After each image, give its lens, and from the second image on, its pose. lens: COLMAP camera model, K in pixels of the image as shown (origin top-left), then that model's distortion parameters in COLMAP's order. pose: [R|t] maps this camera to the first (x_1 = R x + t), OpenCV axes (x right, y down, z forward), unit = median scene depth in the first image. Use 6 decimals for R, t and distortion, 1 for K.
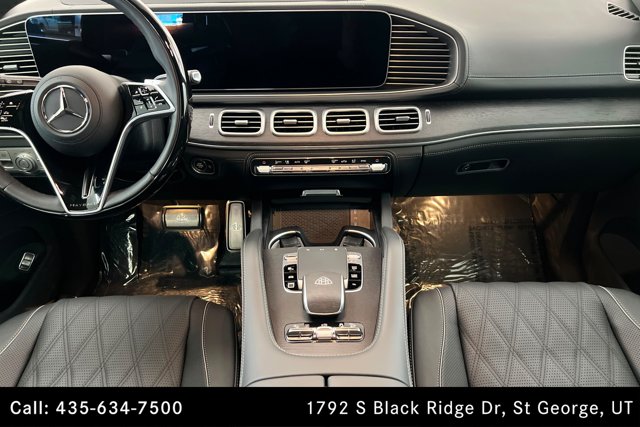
lens RADIAL K [[482.9, 0, 316.5], [0, 482.9, 219.2], [0, 0, 1]] dist [0.048819, -0.058916]
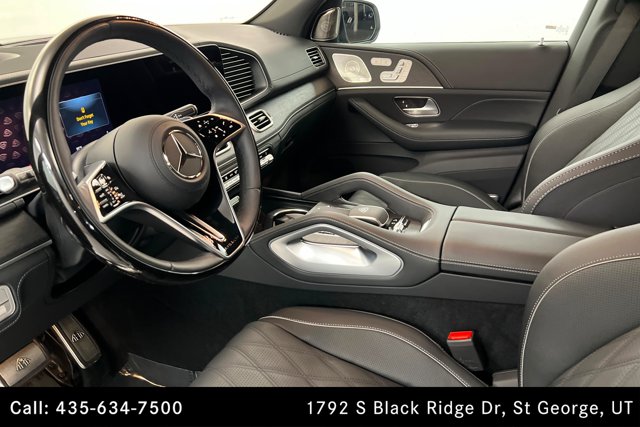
lens RADIAL K [[482.9, 0, 320.2], [0, 482.9, 213.1], [0, 0, 1]] dist [0.048819, -0.058916]
pose [[0.400867, -0.392050, 0.828011, -0.926491], [0.519036, 0.841953, 0.147369, -0.104276], [-0.754922, 0.370692, 0.540999, 0.274409]]
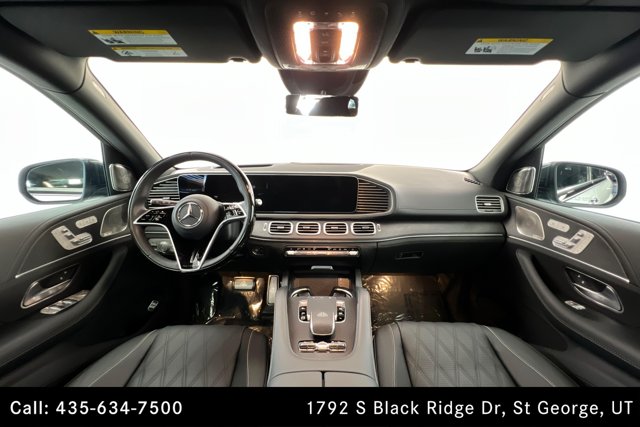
lens RADIAL K [[255.6, 0, 320.1], [0, 255.6, 214.9], [0, 0, 1]] dist [-0.002978, 0.000809]
pose [[0.999666, 0.025857, -0.000370, -0.001823], [-0.024728, 0.951633, -0.306241, 0.055482], [-0.007567, 0.306148, 0.951954, 0.030219]]
